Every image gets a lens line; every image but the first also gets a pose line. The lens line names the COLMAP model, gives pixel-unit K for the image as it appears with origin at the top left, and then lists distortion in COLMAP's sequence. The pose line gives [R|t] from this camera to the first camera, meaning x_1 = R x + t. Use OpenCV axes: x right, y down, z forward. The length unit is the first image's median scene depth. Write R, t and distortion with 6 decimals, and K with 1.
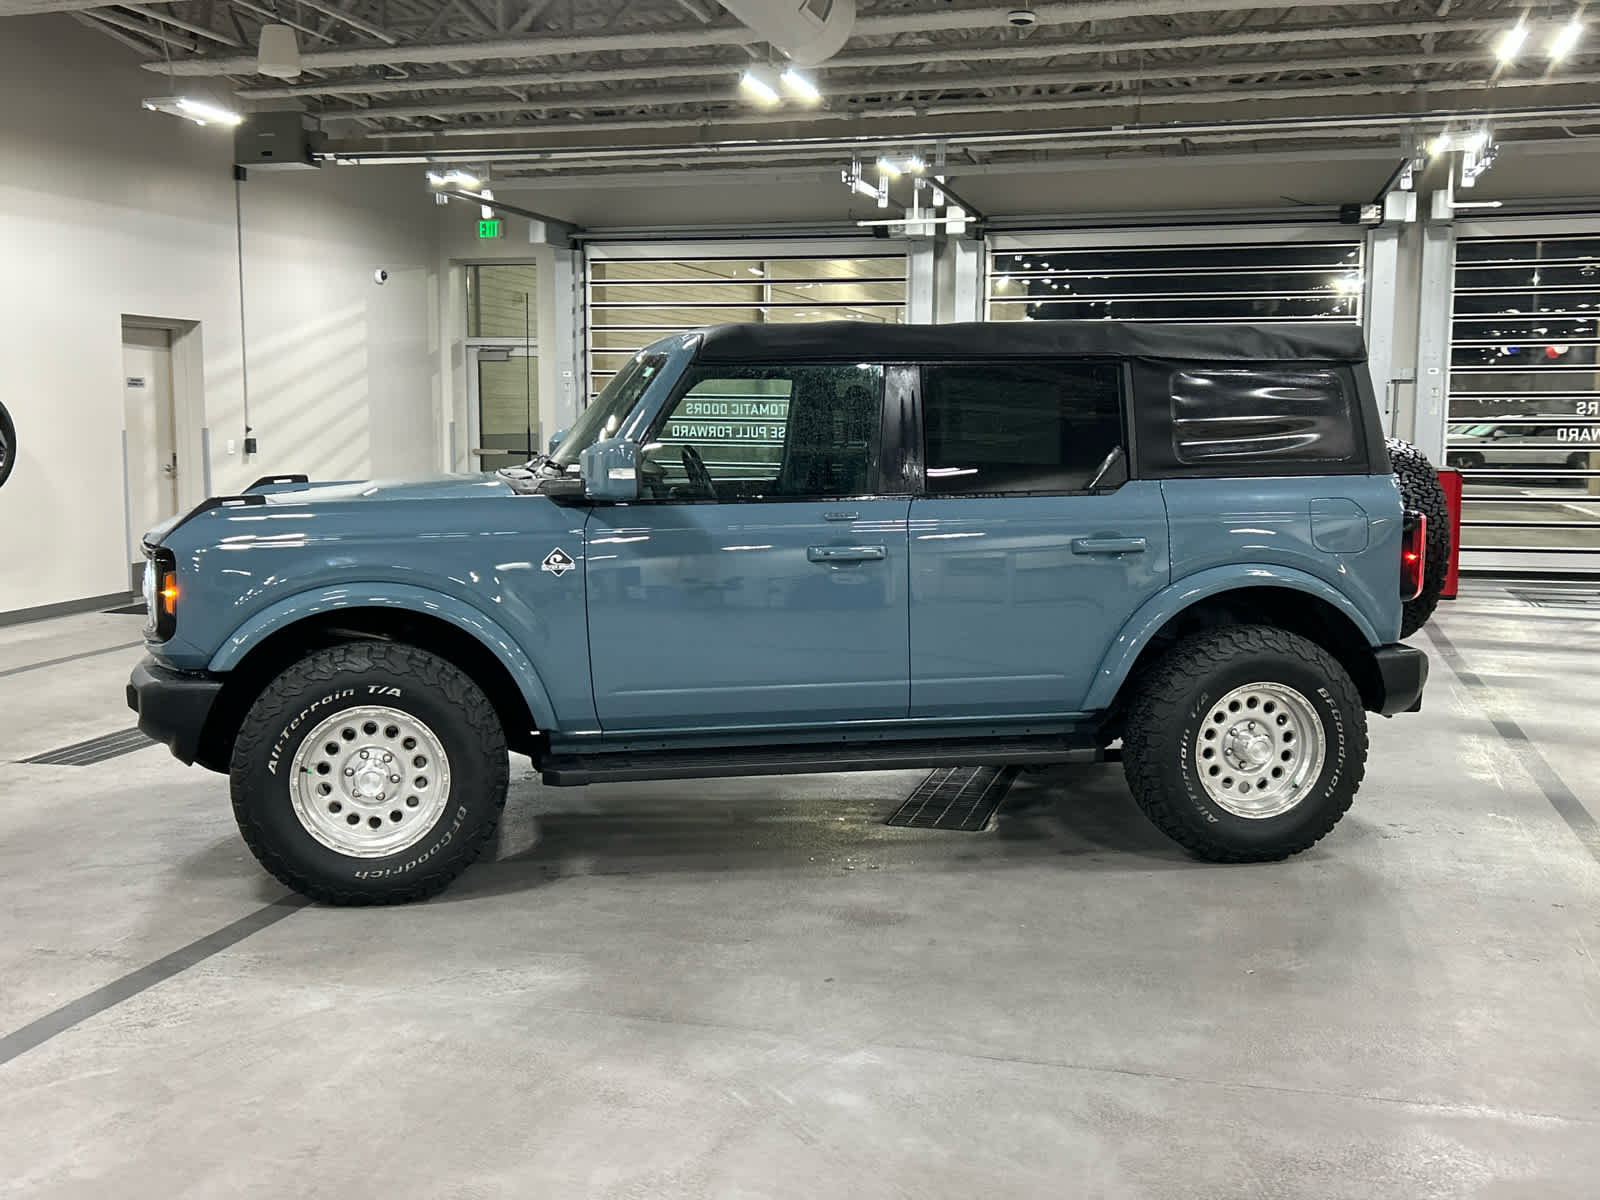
lens RADIAL K [[1625.4, 0, 779.2], [0, 1625.4, 582.6], [0, 0, 1]] dist [0.126642, -0.282000]
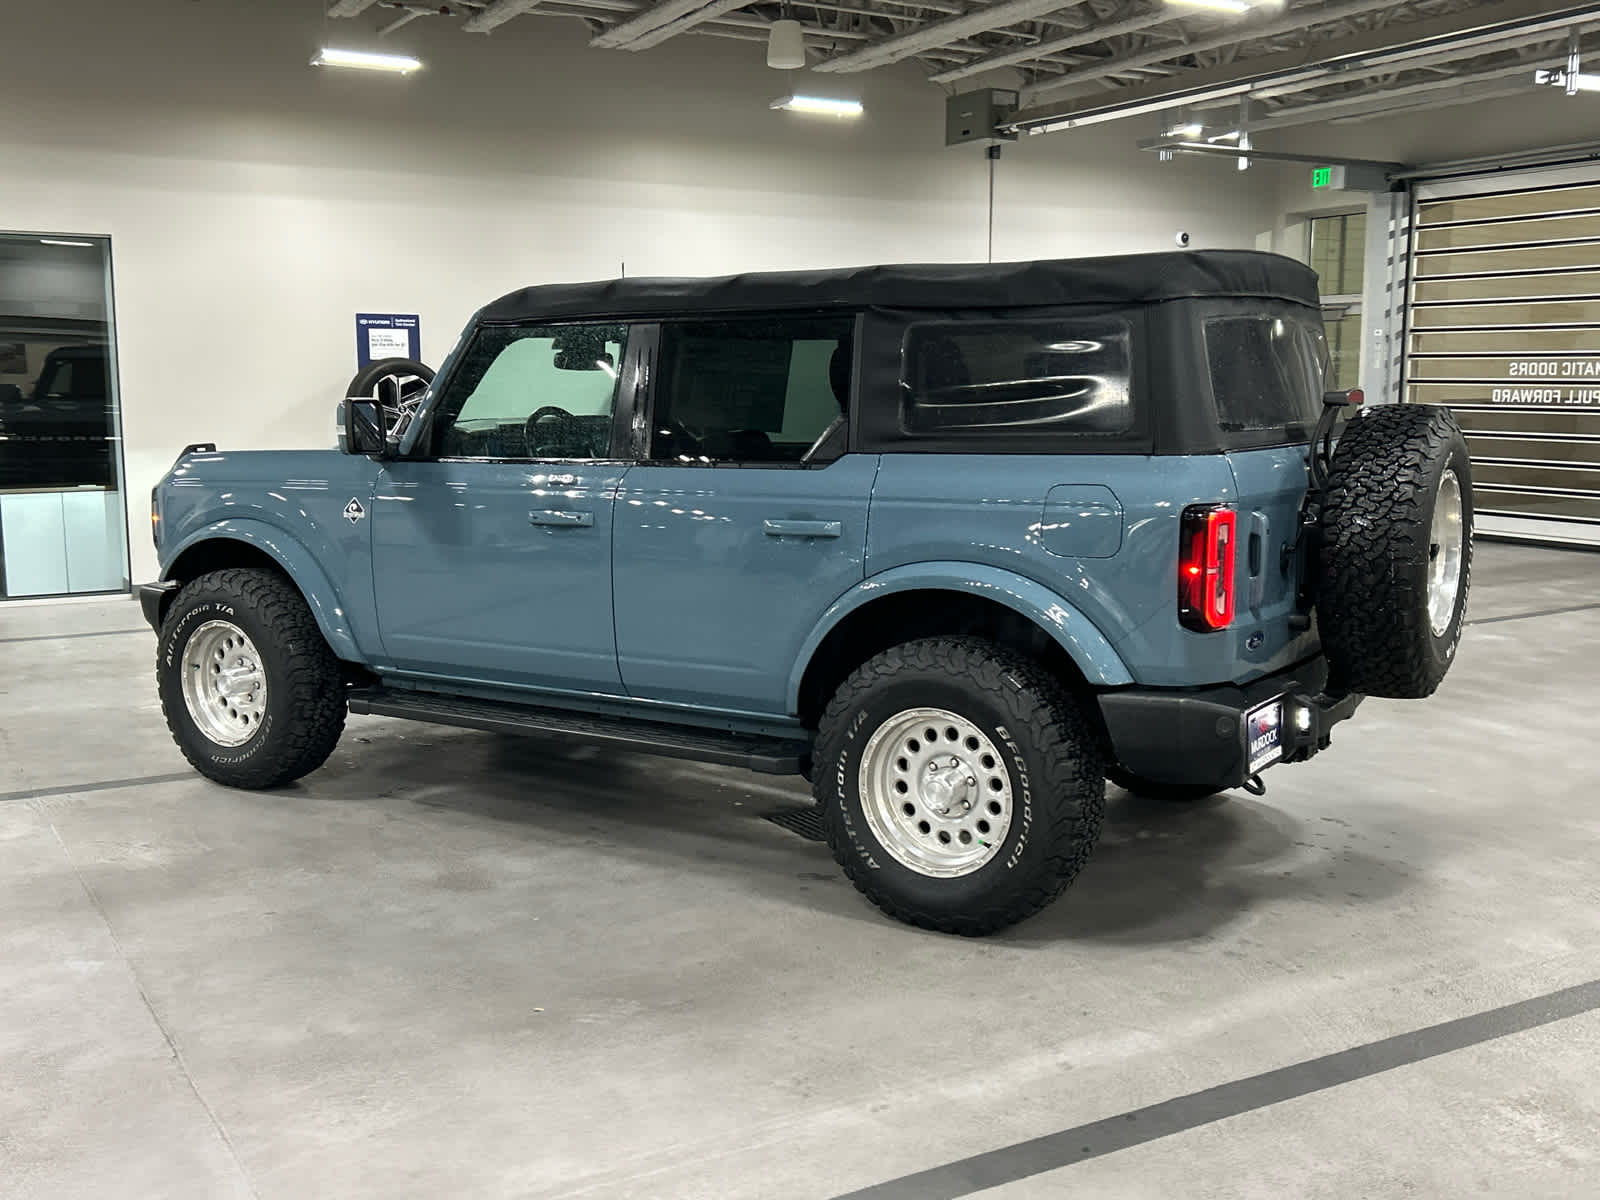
lens RADIAL K [[1620.6, 0, 775.7], [0, 1620.6, 594.0], [0, 0, 1]] dist [0.126060, -0.251979]
pose [[0.716784, 0.086038, -0.691967, 0.786711], [-0.068305, 0.996249, 0.053117, -0.032333], [0.693942, 0.009191, 0.719972, 0.373391]]
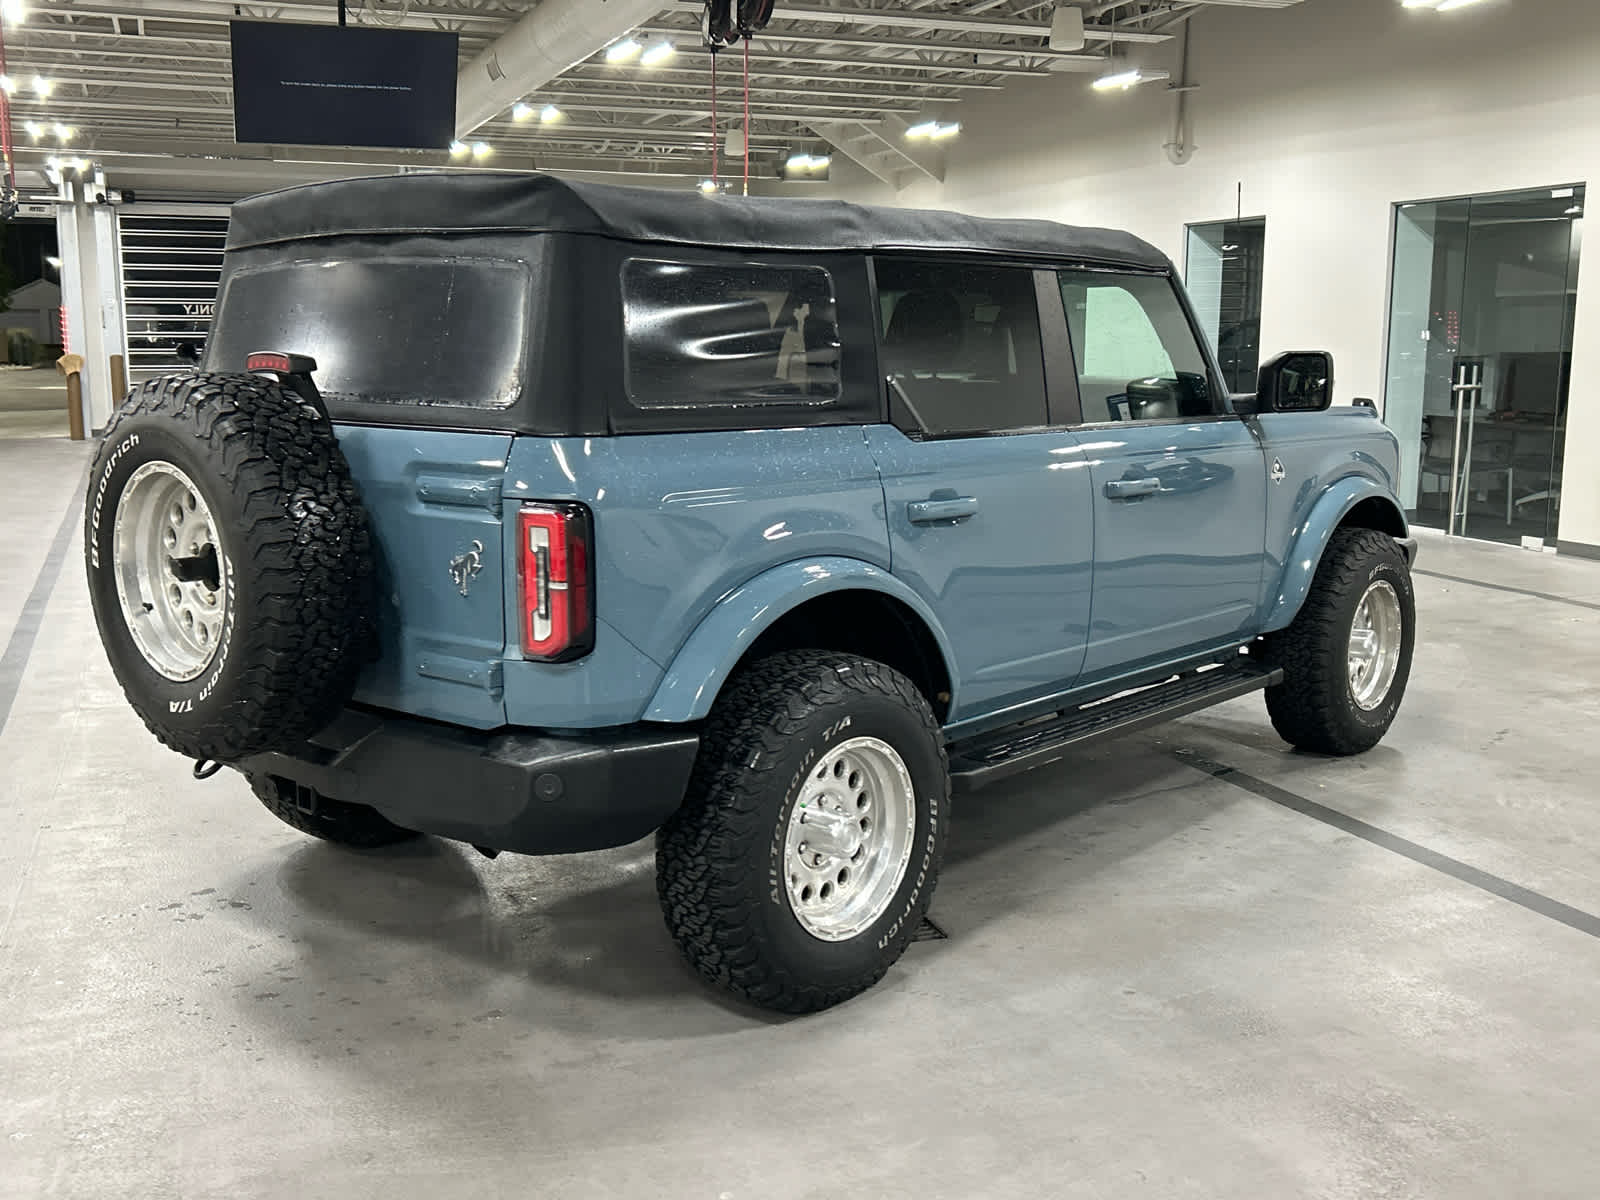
lens RADIAL K [[1628.9, 0, 777.1], [0, 1628.9, 593.4], [0, 0, 1]] dist [0.125565, -0.267649]
pose [[-0.799059, 0.092517, -0.594092, 0.641696], [-0.068153, 0.967785, 0.242379, -0.193141], [0.597378, 0.234164, -0.767012, 1.835273]]
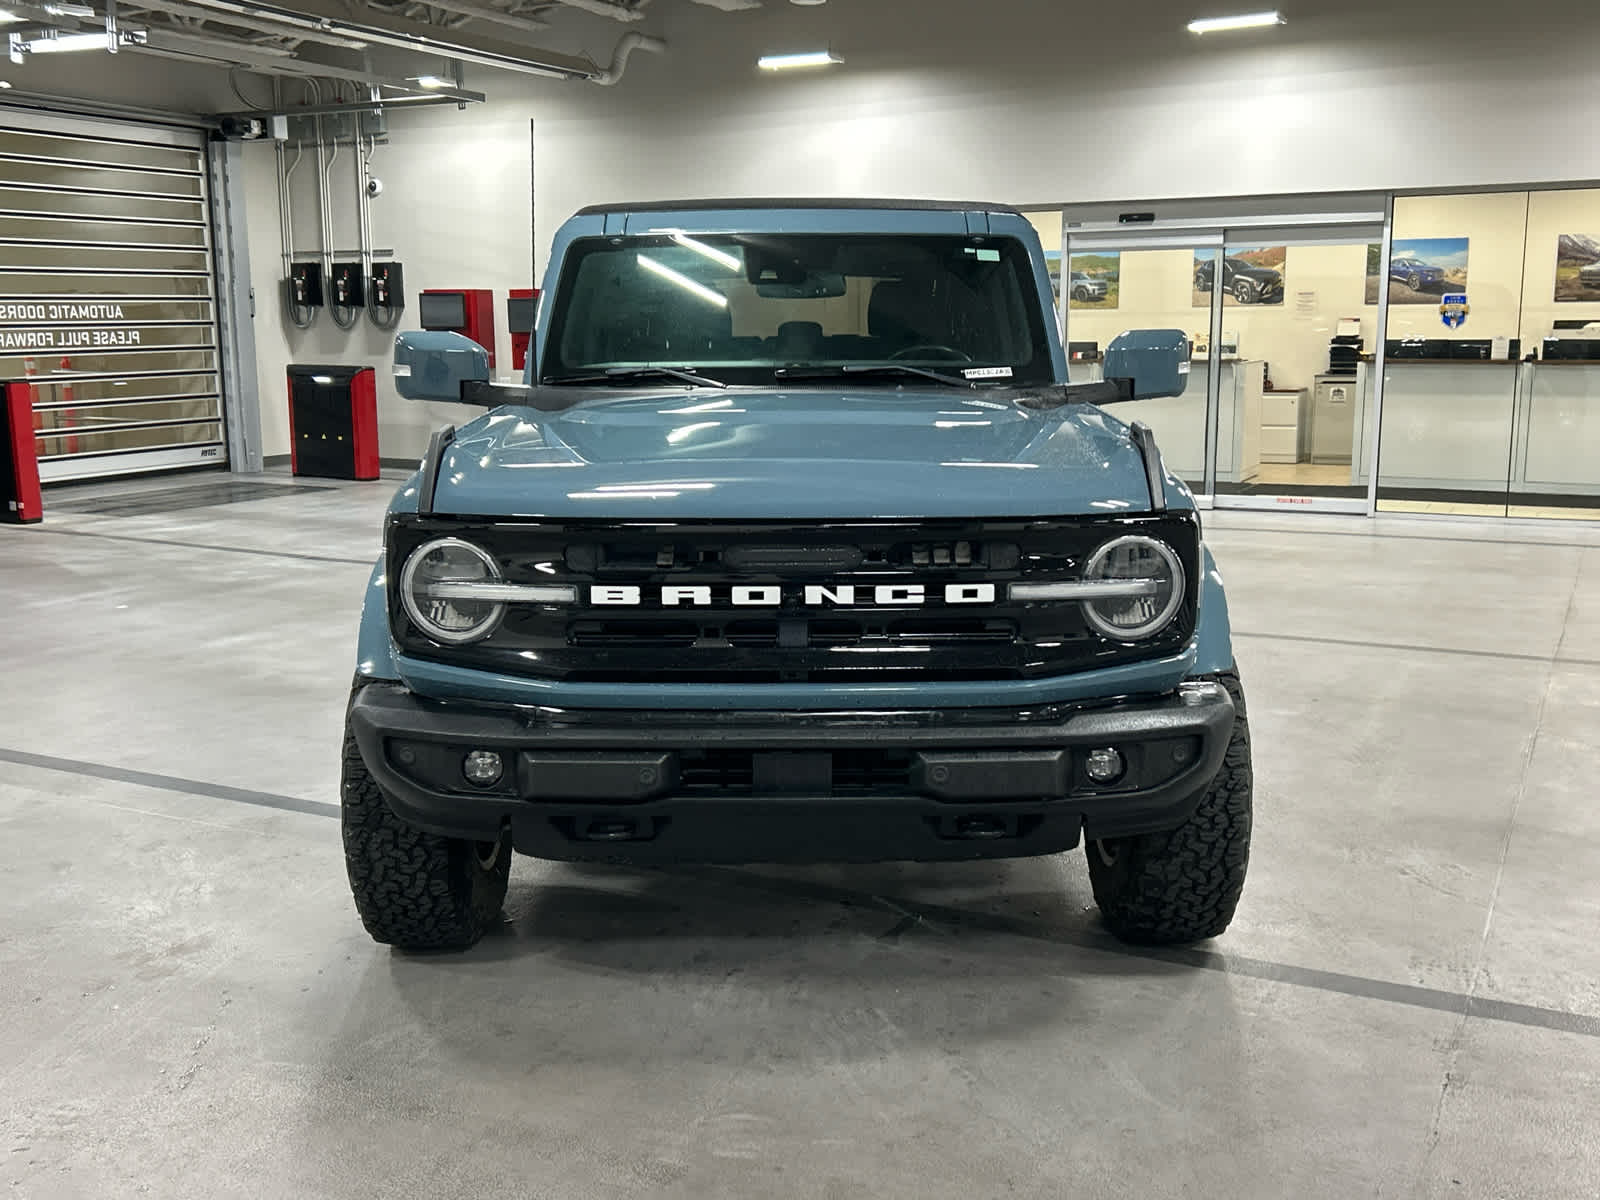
lens RADIAL K [[1627.3, 0, 808.4], [0, 1627.3, 598.2], [0, 0, 1]] dist [0.120250, -0.246886]
pose [[0.192962, -0.171196, 0.966156, -0.944027], [0.112310, 0.982044, 0.151580, -0.092476], [-0.974757, 0.079260, 0.208724, 0.918992]]
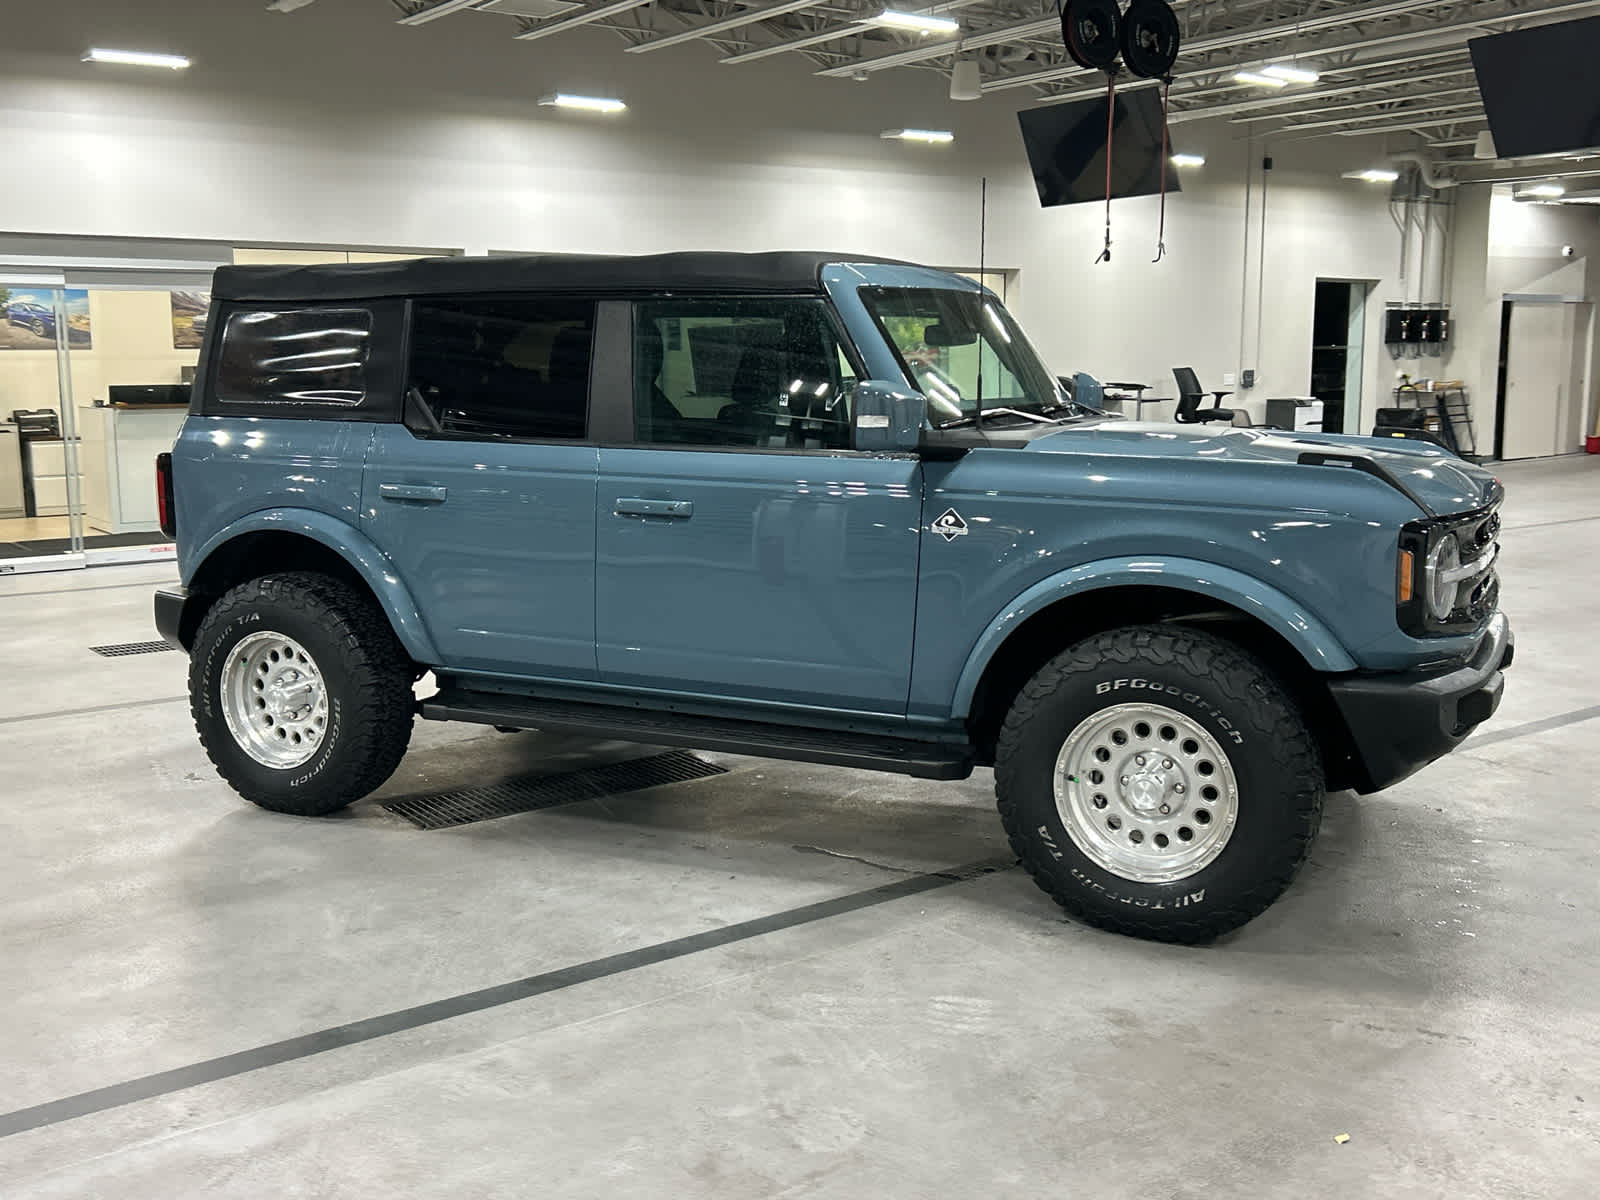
lens RADIAL K [[1628.9, 0, 777.1], [0, 1628.9, 593.4], [0, 0, 1]] dist [0.125565, -0.267649]
pose [[-0.792445, -0.089225, 0.603382, -0.612983], [0.067871, 0.970200, 0.232607, -0.207213], [-0.606156, 0.225280, -0.762774, 1.919667]]
